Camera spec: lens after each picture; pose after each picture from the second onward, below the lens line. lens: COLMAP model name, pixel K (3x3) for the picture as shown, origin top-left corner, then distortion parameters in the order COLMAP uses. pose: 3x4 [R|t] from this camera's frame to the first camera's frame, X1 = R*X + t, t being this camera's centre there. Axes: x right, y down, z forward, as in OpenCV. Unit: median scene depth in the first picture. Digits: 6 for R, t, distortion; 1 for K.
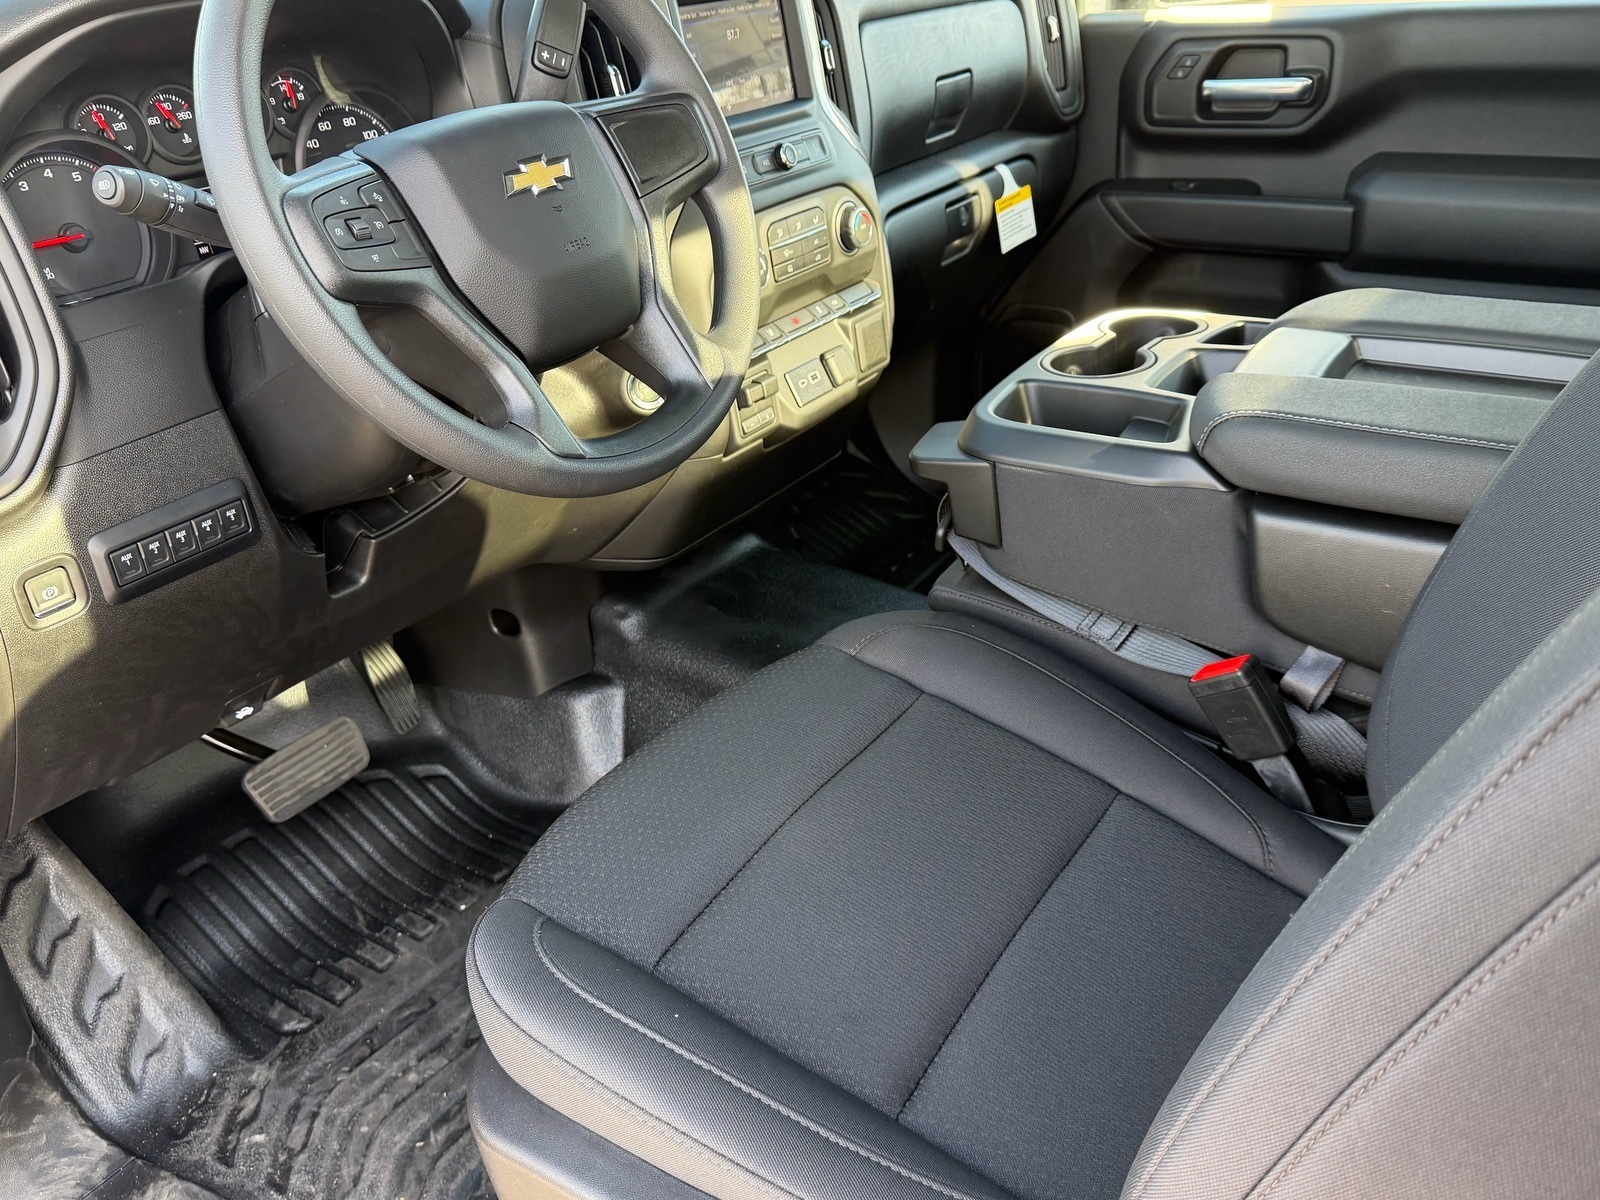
lens RADIAL K [[1290.9, 0, 800.0], [0, 1290.9, 600.0], [0, 0, 1]] dist [-0.007191, -0.001934]
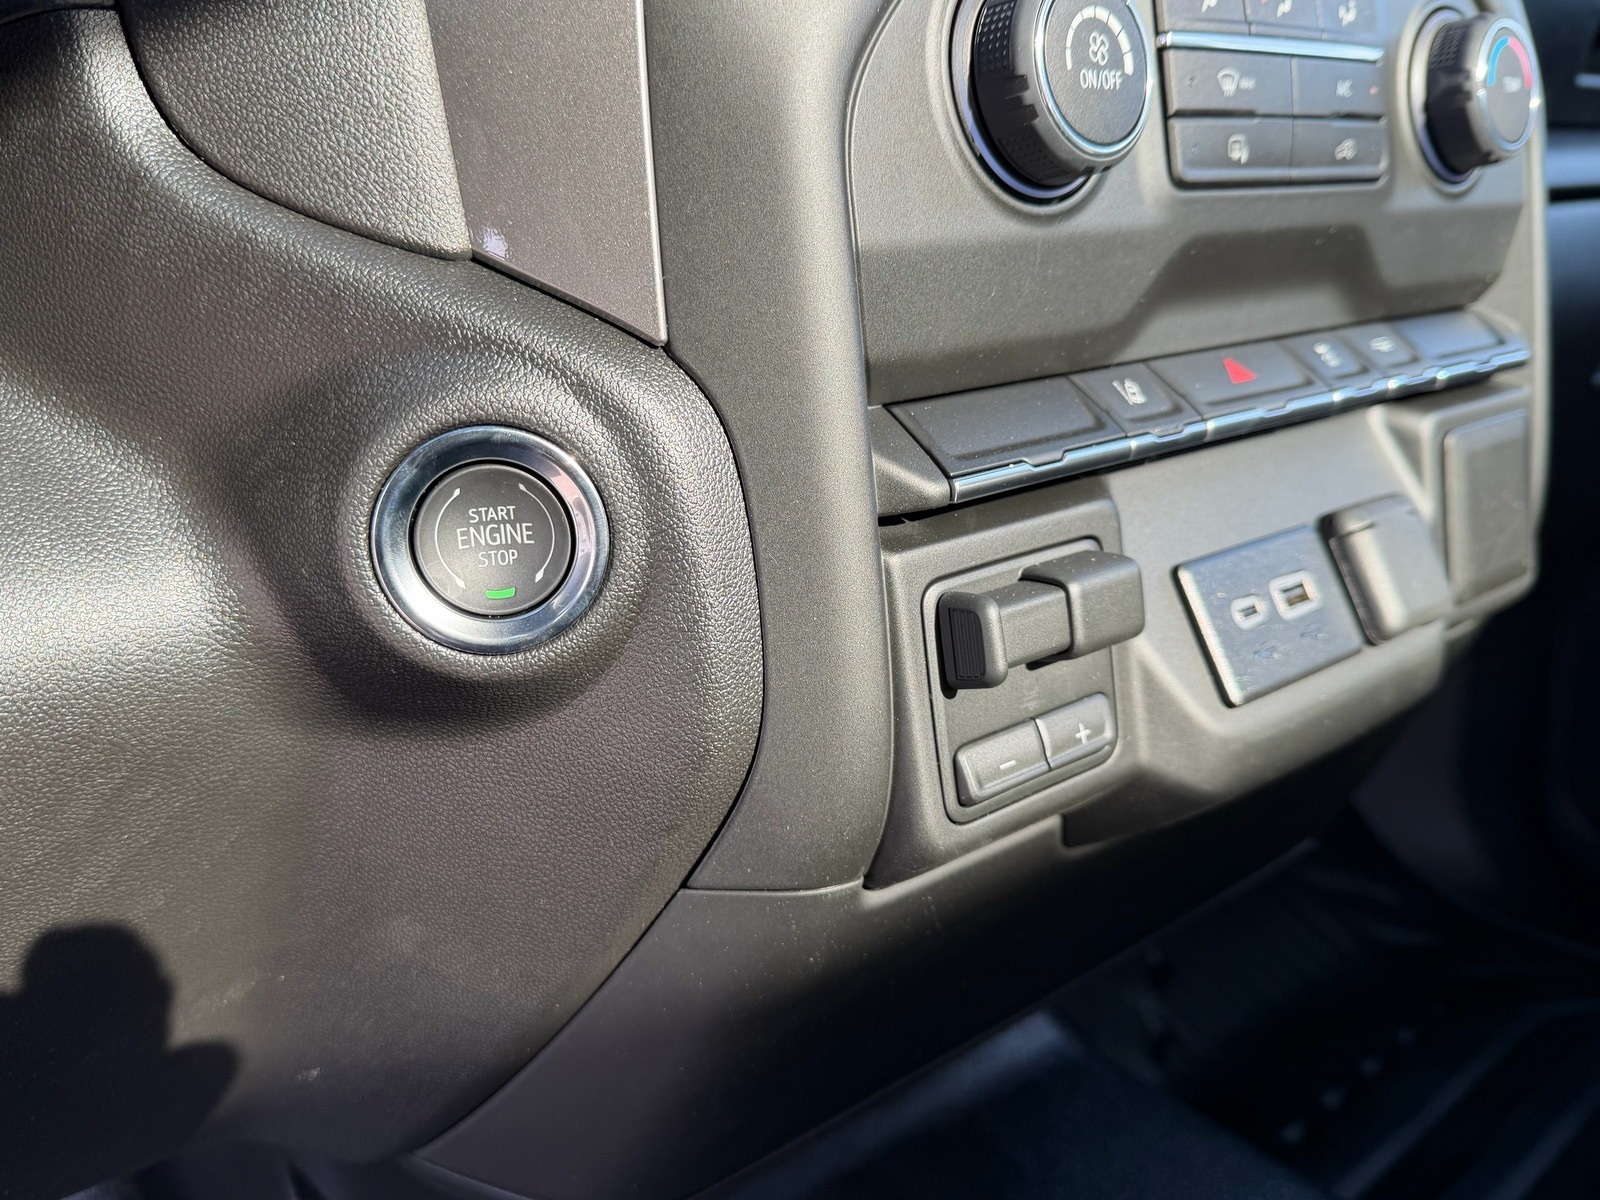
lens RADIAL K [[1290.9, 0, 800.0], [0, 1290.9, 600.0], [0, 0, 1]] dist [-0.007191, -0.001934]
pose [[0.954896, 0.087587, -0.283730, -0.009834], [-0.141562, 0.974214, -0.175689, -0.114996], [0.261026, 0.207930, 0.942672, 0.746450]]
